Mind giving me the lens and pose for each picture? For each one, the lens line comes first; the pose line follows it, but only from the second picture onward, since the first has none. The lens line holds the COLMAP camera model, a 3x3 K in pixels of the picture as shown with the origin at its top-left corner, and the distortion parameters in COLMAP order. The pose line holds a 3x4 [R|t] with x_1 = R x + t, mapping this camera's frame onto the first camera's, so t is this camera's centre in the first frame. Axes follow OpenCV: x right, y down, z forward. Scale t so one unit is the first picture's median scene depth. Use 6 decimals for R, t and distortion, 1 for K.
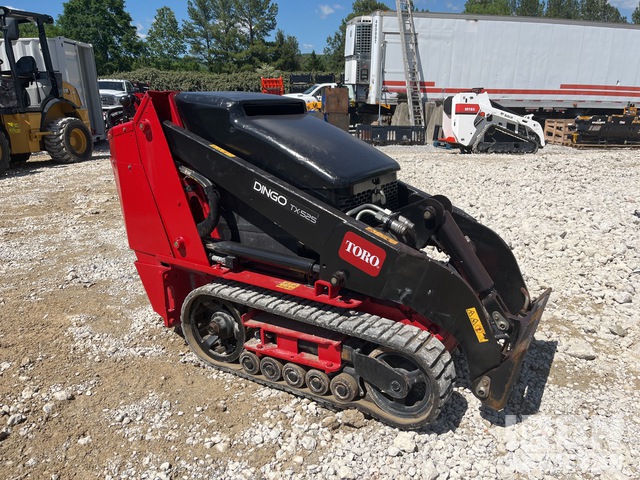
lens RADIAL K [[500.1, 0, 320.0], [0, 500.1, 240.0], [0, 0, 1]] dist [0.000020, -0.008065]
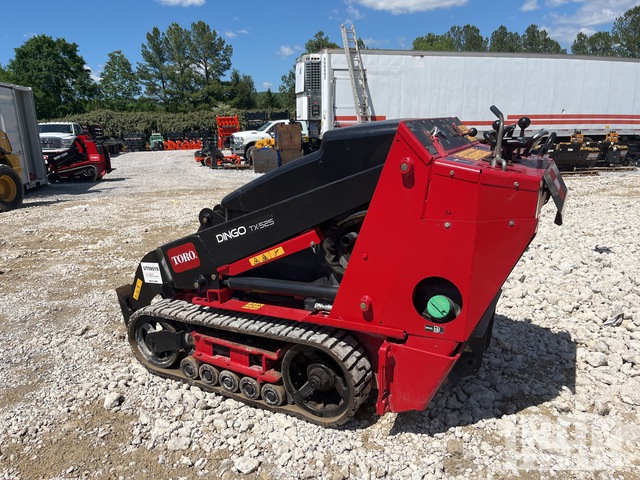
lens RADIAL K [[457.5, 0, 317.6], [0, 457.5, 226.2], [0, 0, 1]] dist [0.002567, -0.000598]
pose [[0.998536, -0.036902, 0.039542, 0.048081], [0.039637, 0.996705, -0.070774, -0.033735], [-0.036800, 0.072238, 0.996708, 0.098948]]
